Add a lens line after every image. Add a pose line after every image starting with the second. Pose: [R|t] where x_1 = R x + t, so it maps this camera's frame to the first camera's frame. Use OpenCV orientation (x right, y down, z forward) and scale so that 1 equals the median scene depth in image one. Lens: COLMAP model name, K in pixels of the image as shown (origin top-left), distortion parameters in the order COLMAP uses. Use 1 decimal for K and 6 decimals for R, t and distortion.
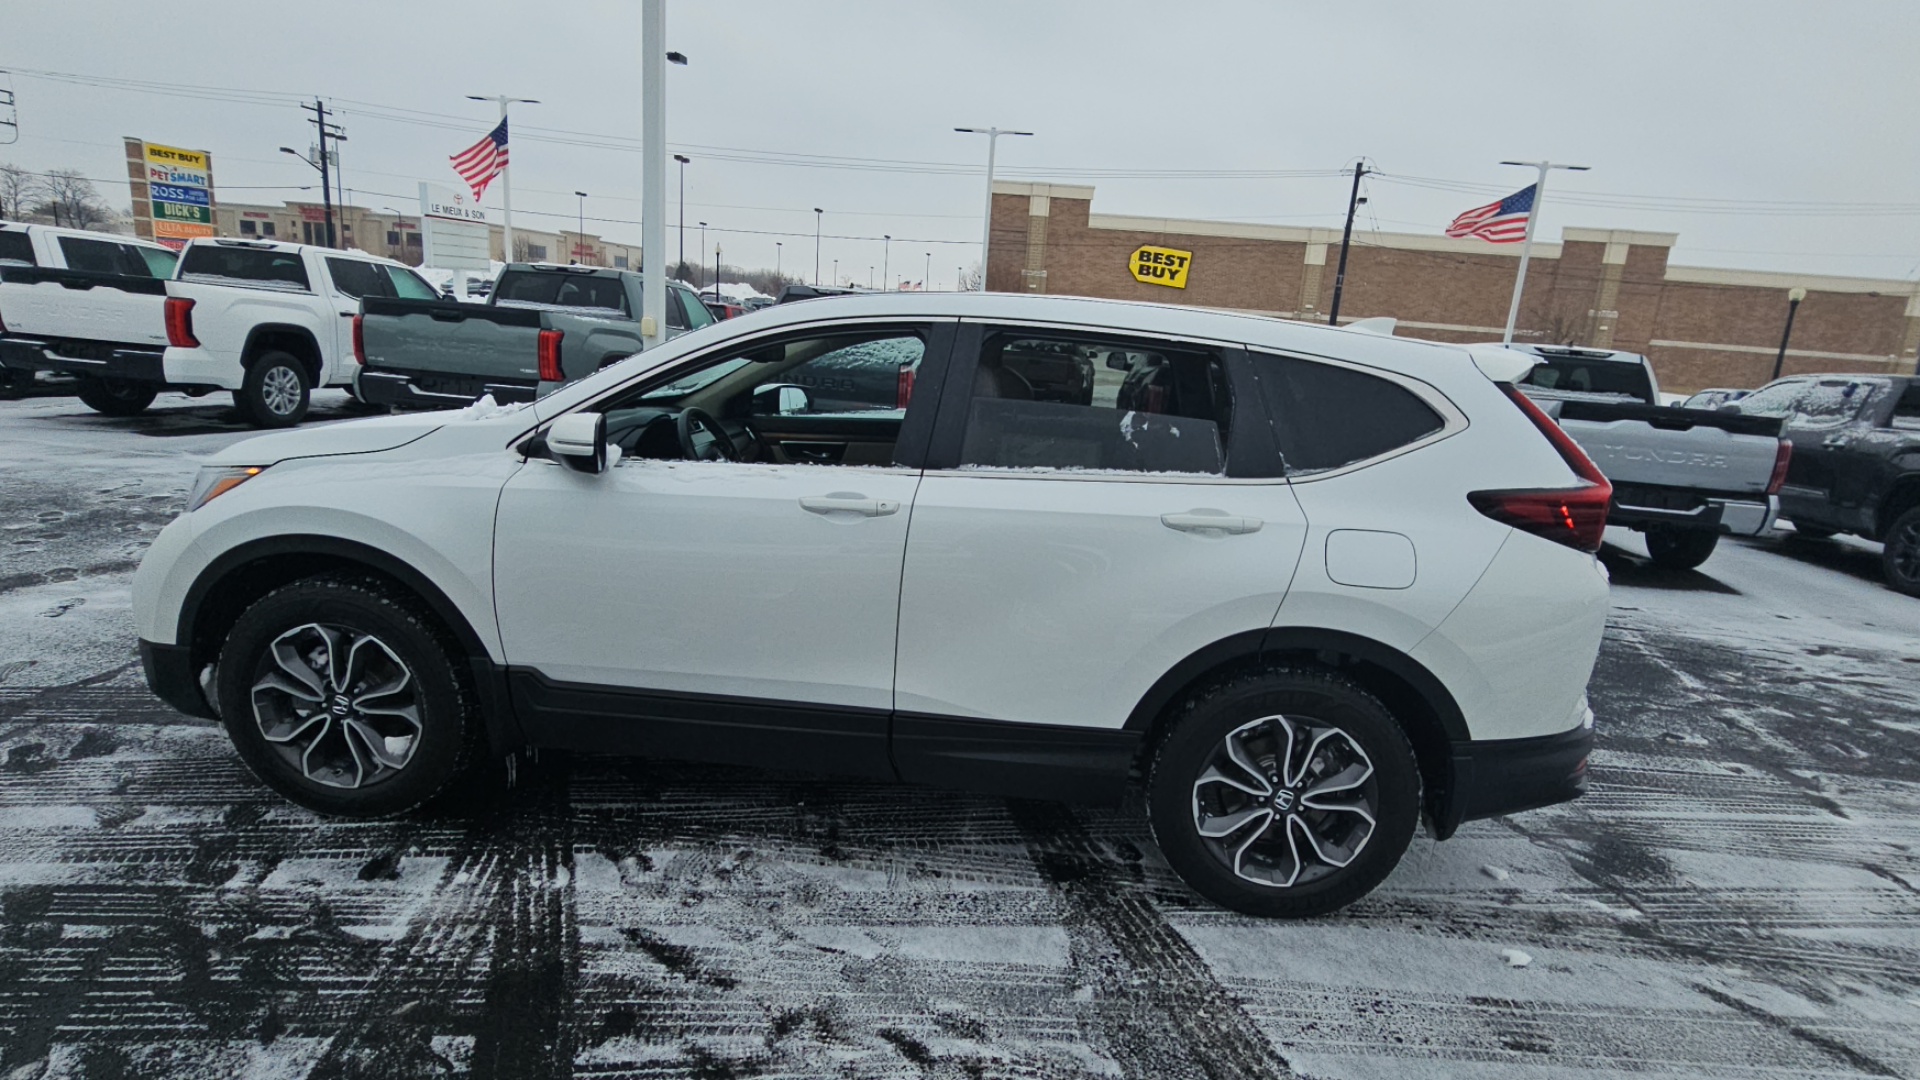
lens RADIAL K [[980.6, 0, 983.3], [0, 980.6, 547.4], [0, 0, 1]] dist [0.005464, -0.002316]
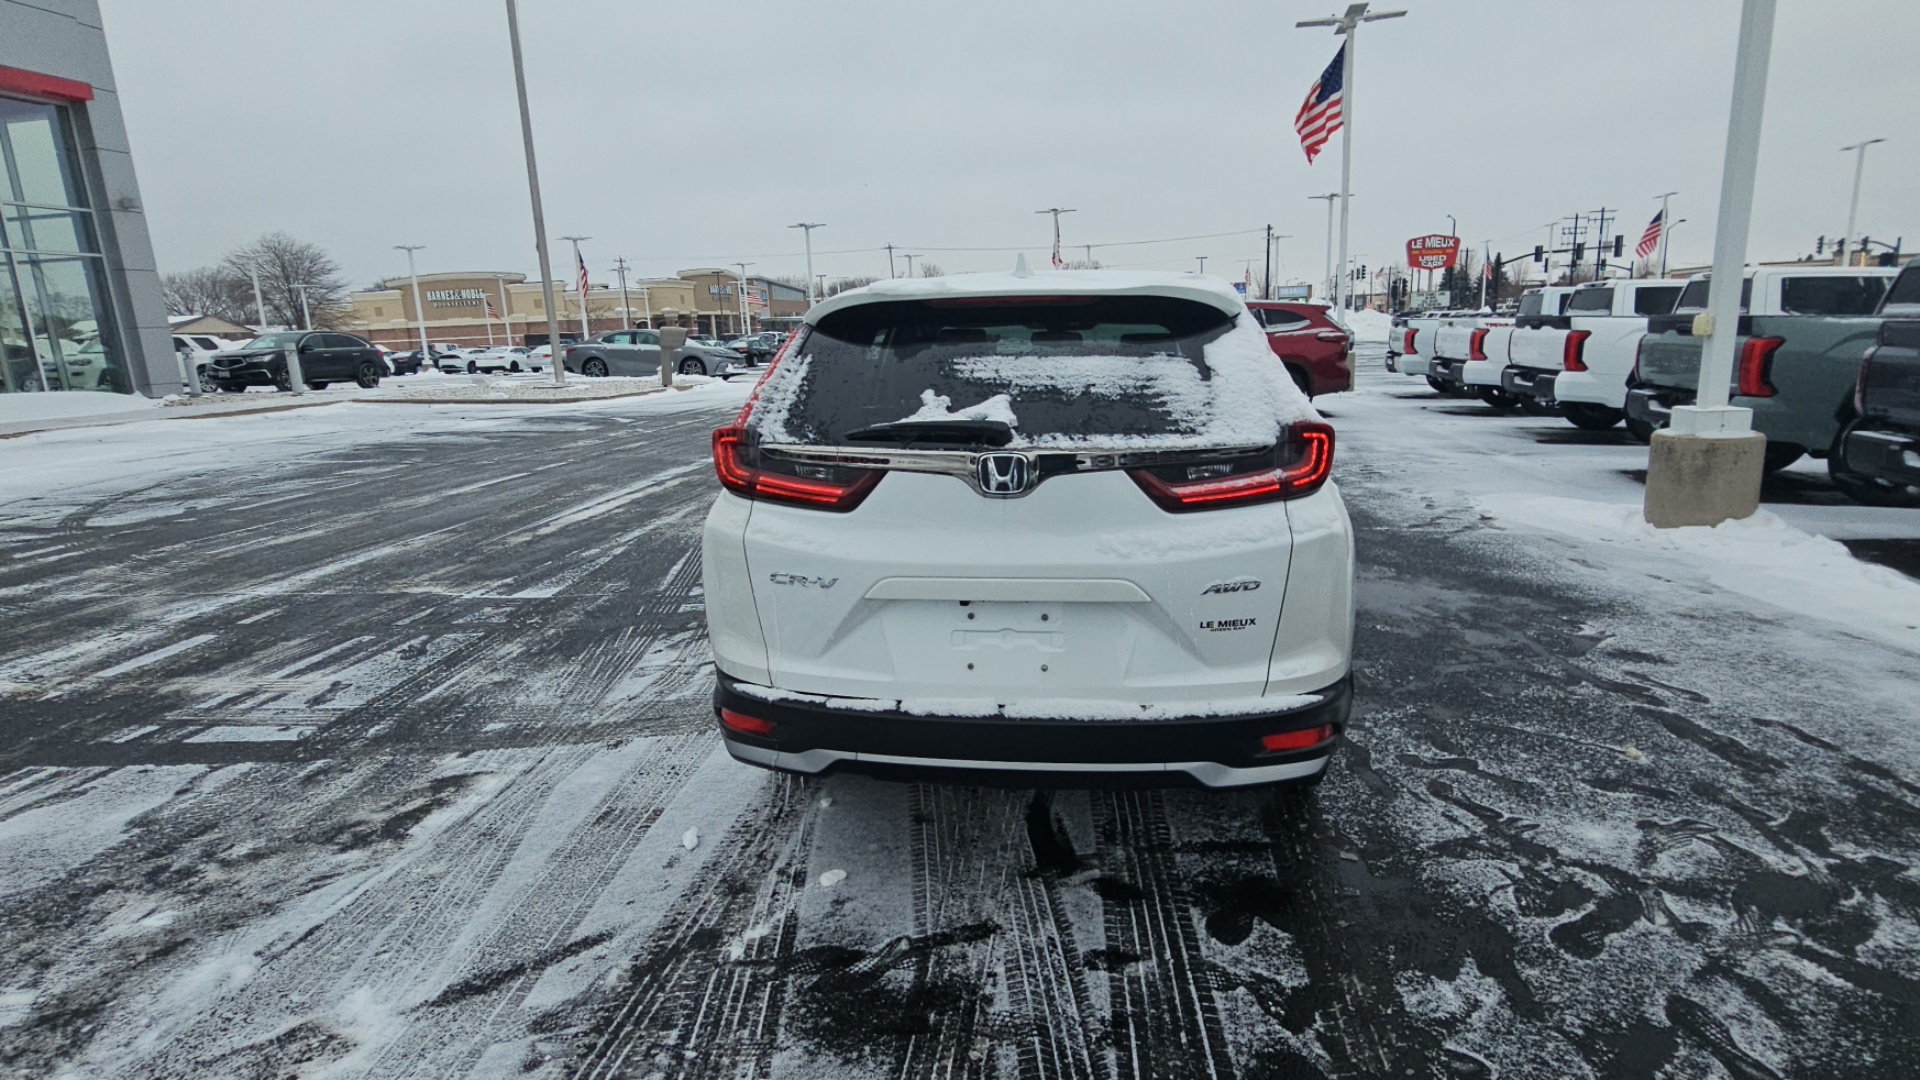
lens RADIAL K [[980.6, 0, 983.2], [0, 980.6, 554.8], [0, 0, 1]] dist [0.005464, -0.002316]
pose [[-0.060188, 0.154492, -0.986159, 1.462453], [-0.196688, 0.966745, 0.163455, -0.132065], [0.978617, 0.203804, -0.027799, 1.200394]]
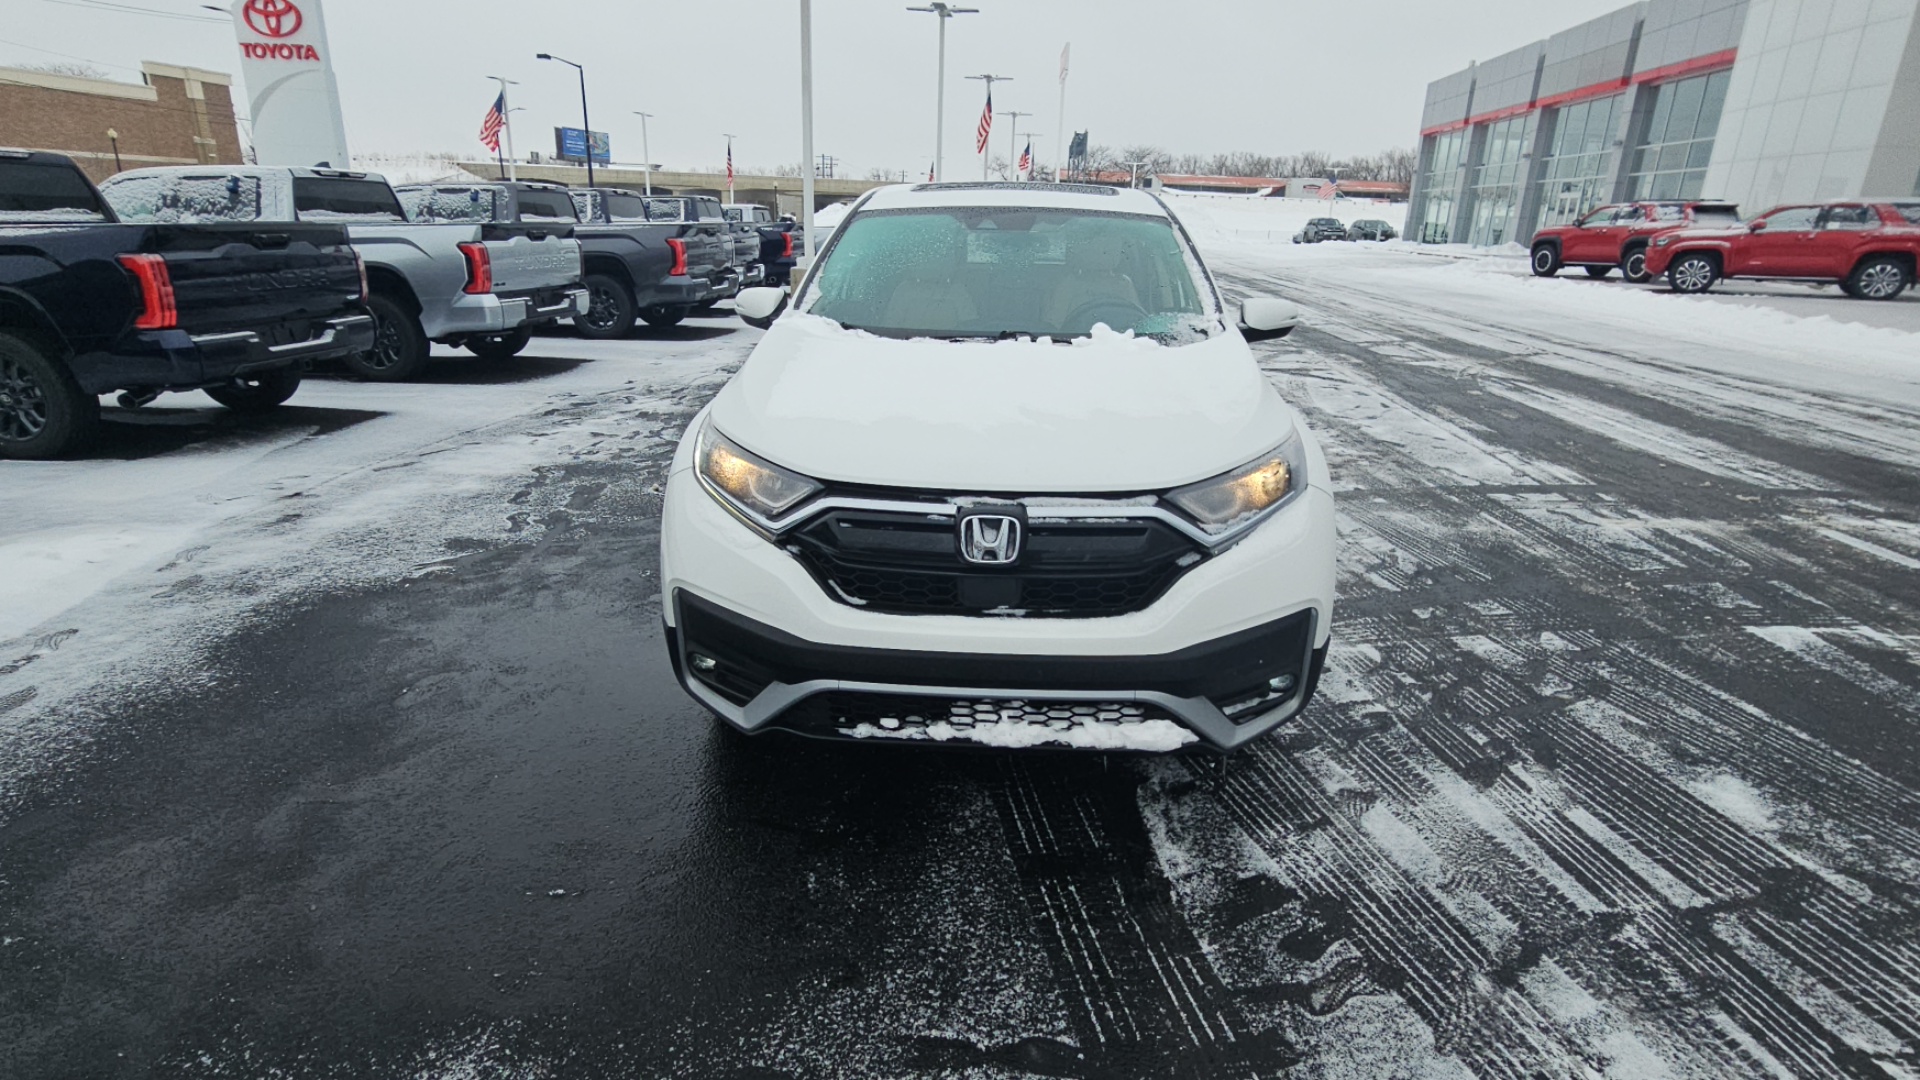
lens RADIAL K [[980.6, 0, 982.2], [0, 980.6, 544.1], [0, 0, 1]] dist [0.005464, -0.002316]
pose [[-0.018033, -0.391033, 0.920200, -1.644664], [0.195423, 0.901220, 0.386797, -0.397997], [-0.980553, 0.186803, 0.060165, 1.240309]]
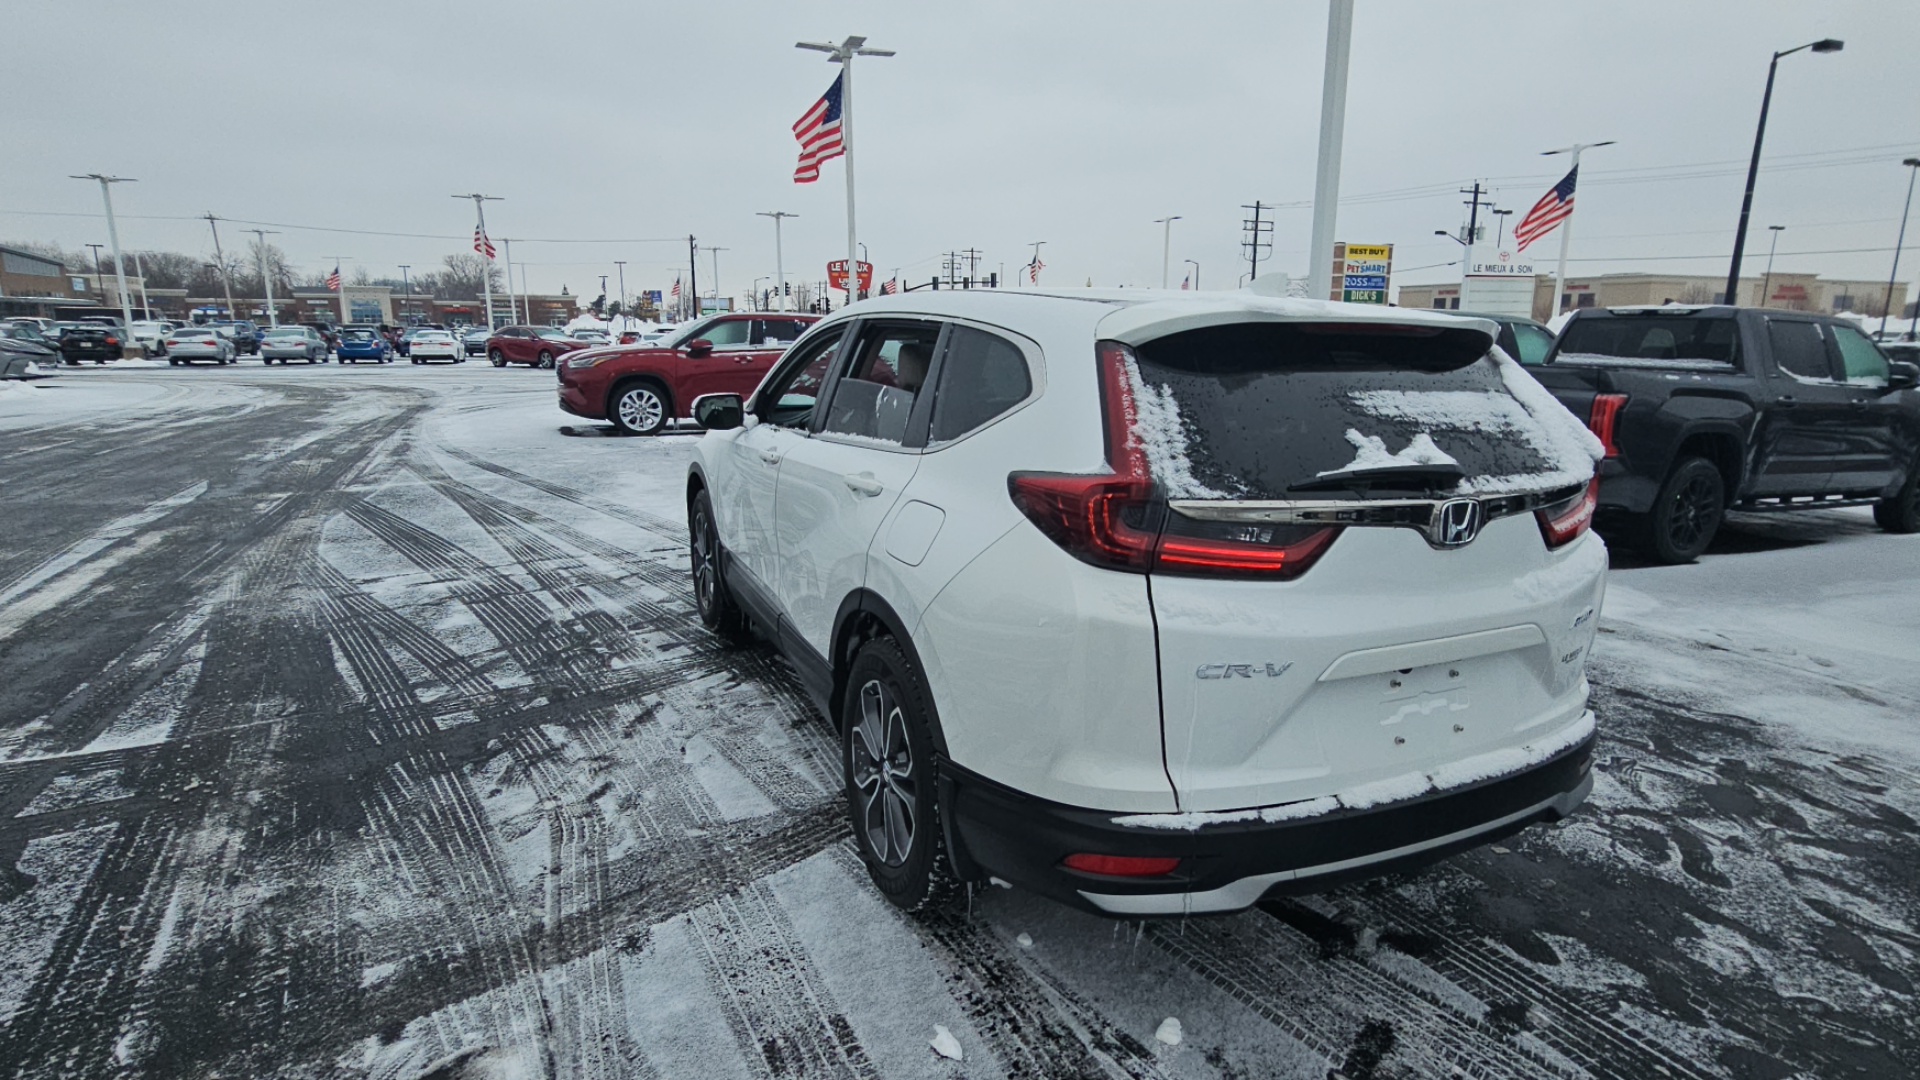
lens RADIAL K [[980.6, 0, 984.3], [0, 980.6, 551.8], [0, 0, 1]] dist [0.005464, -0.002316]
pose [[0.489533, 0.123739, -0.863161, 1.120758], [-0.171534, 0.984204, 0.043808, -0.019986], [0.854947, 0.126617, 0.503025, 0.528600]]
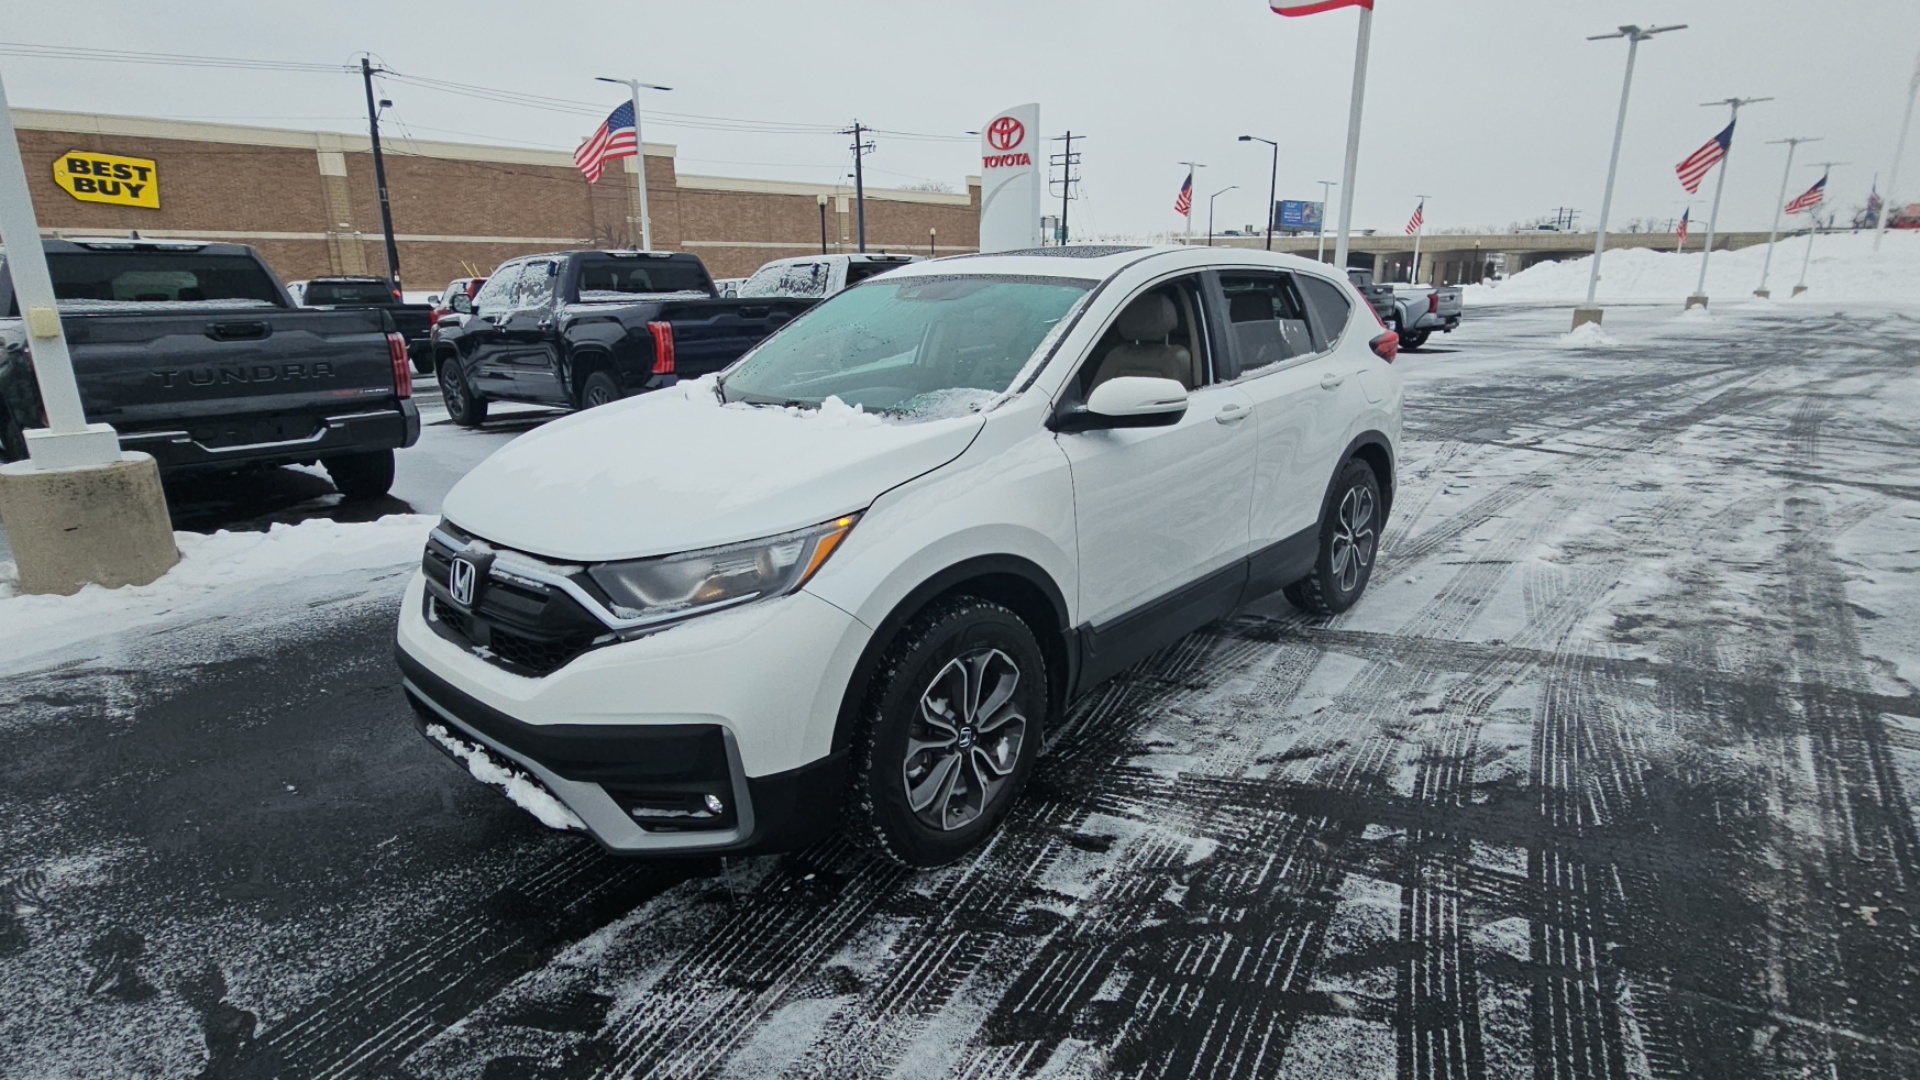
lens RADIAL K [[980.6, 0, 984.0], [0, 980.6, 546.3], [0, 0, 1]] dist [0.005464, -0.002316]
pose [[0.603552, -0.290946, 0.742345, -1.274223], [0.227313, 0.955195, 0.189555, -0.184810], [-0.764234, 0.054338, 0.642645, 0.372547]]
